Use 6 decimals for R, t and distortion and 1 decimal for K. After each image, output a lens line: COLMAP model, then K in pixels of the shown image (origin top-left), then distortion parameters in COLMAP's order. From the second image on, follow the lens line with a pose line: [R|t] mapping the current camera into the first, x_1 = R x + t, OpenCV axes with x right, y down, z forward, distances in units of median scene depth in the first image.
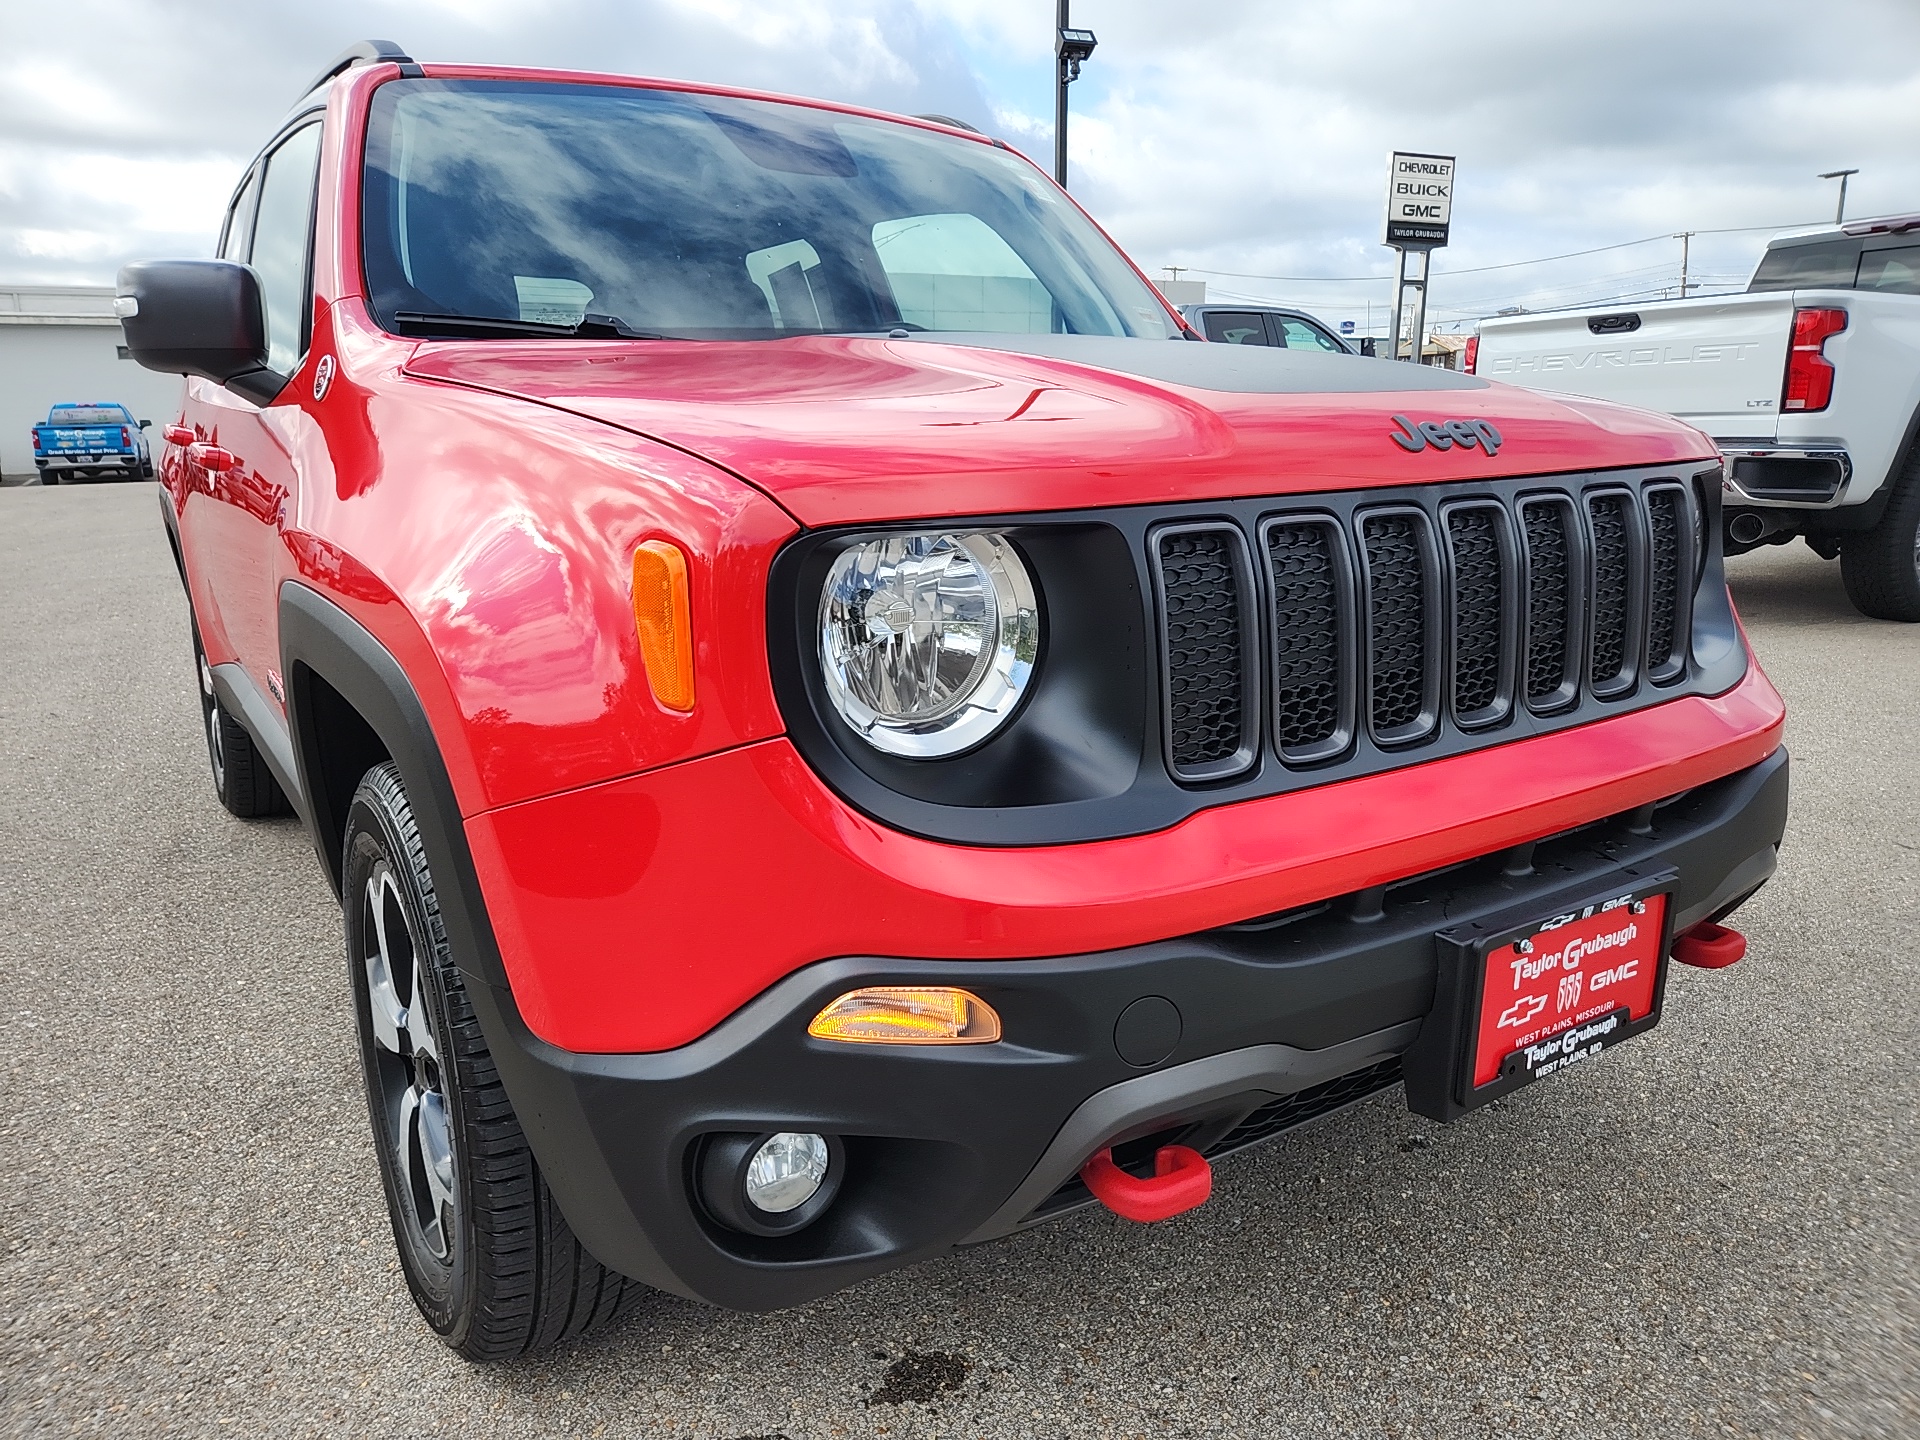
lens RADIAL K [[1286.6, 0, 946.9], [0, 1286.6, 732.4], [0, 0, 1]] dist [0.067565, -0.059323]
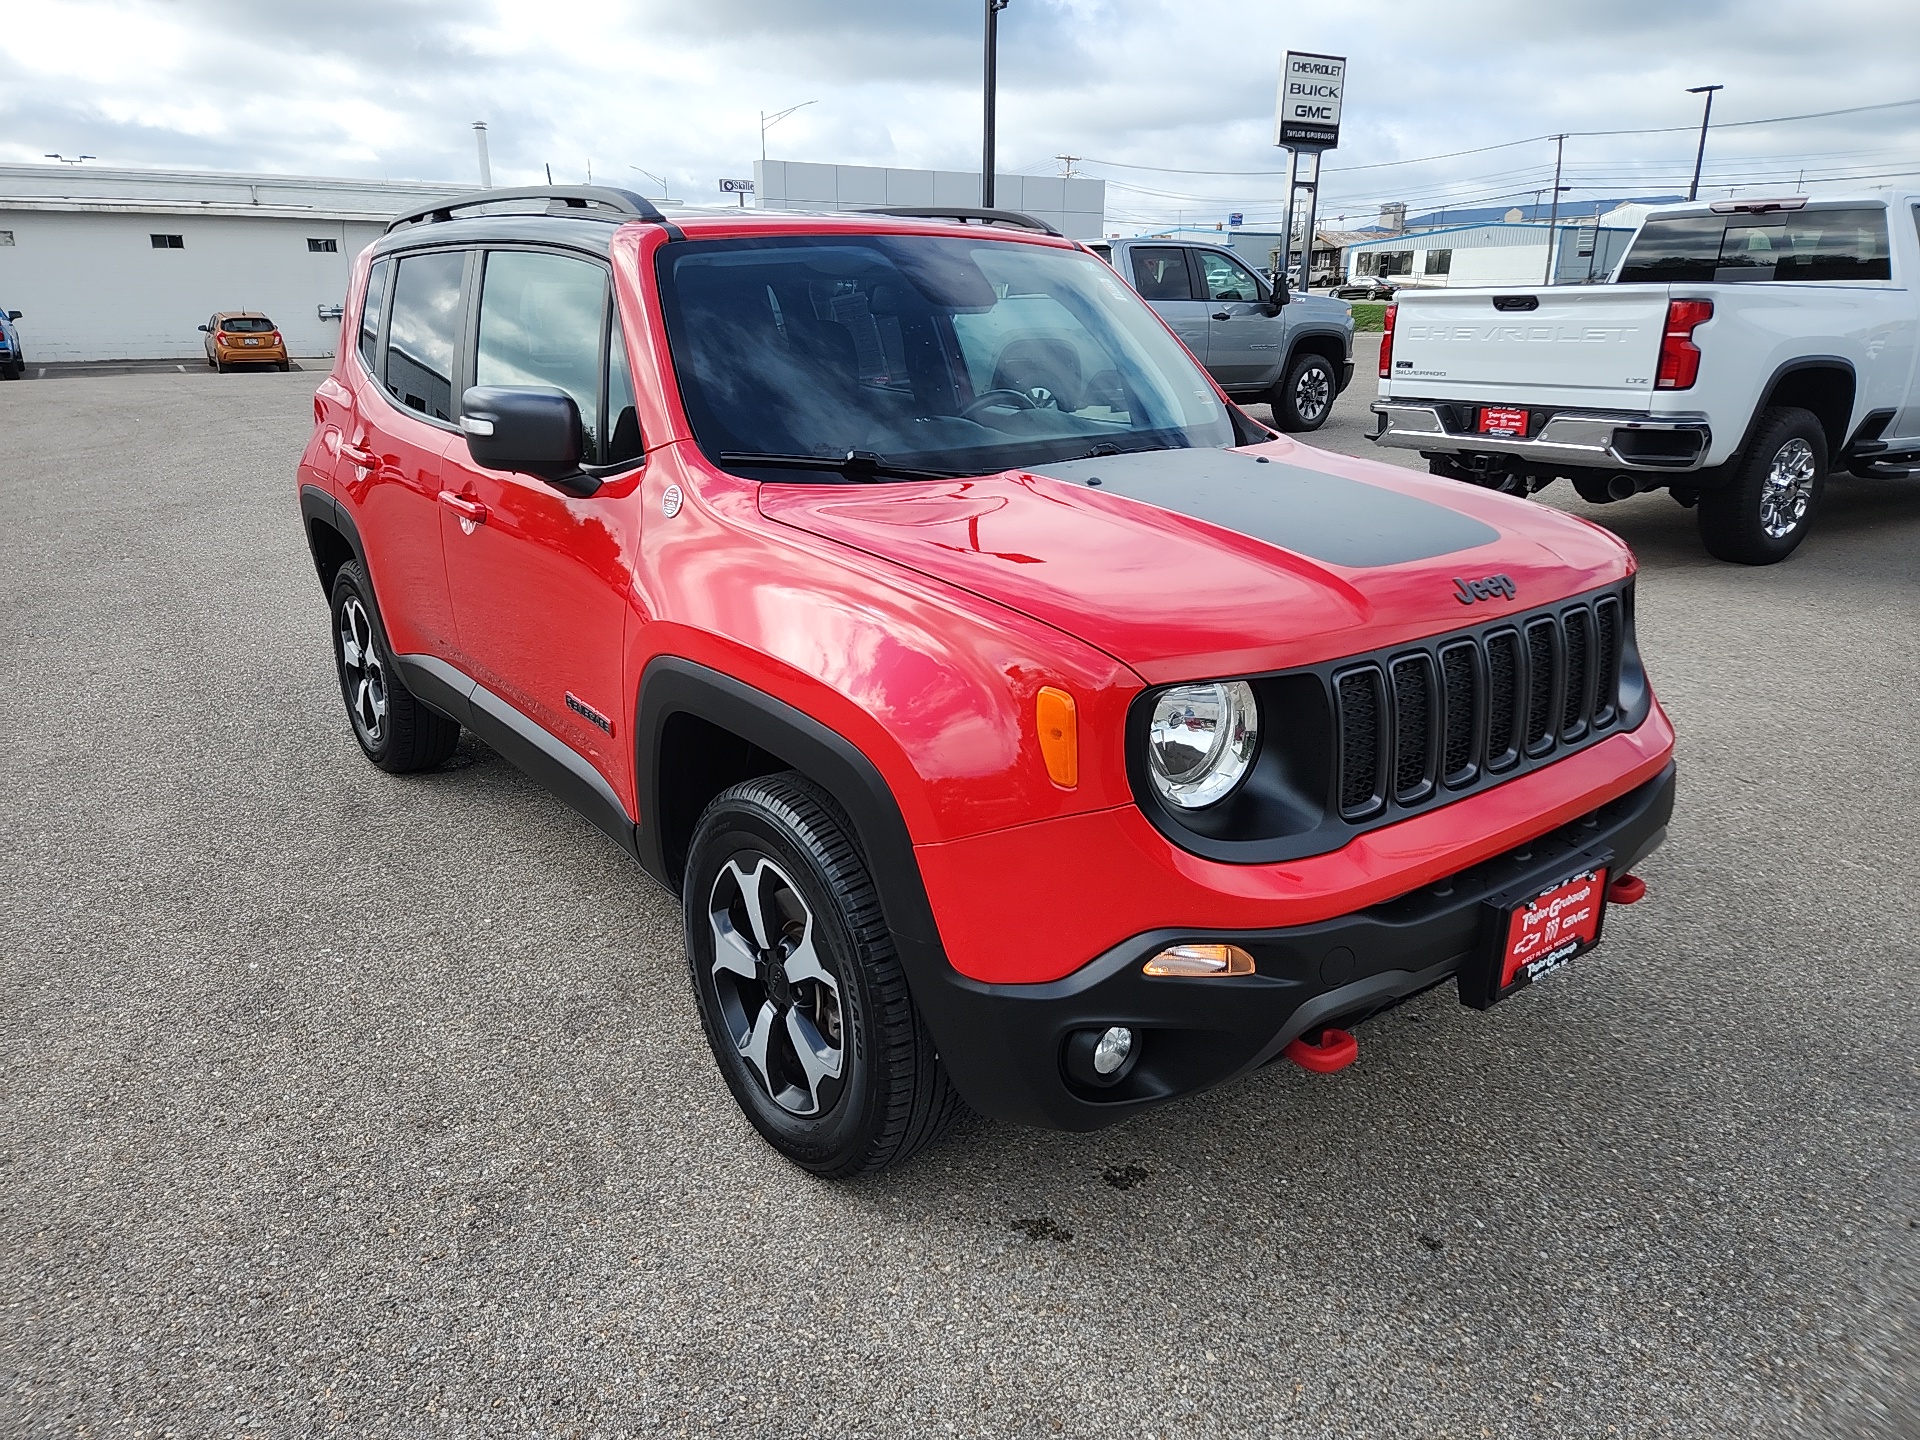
lens RADIAL K [[1267.5, 0, 949.6], [0, 1267.5, 715.0], [0, 0, 1]] dist [0.081709, -0.070945]
pose [[0.996626, -0.012166, 0.081171, -0.400247], [0.006548, 0.997587, 0.069118, -0.184758], [-0.081816, -0.068353, 0.994301, -0.525068]]
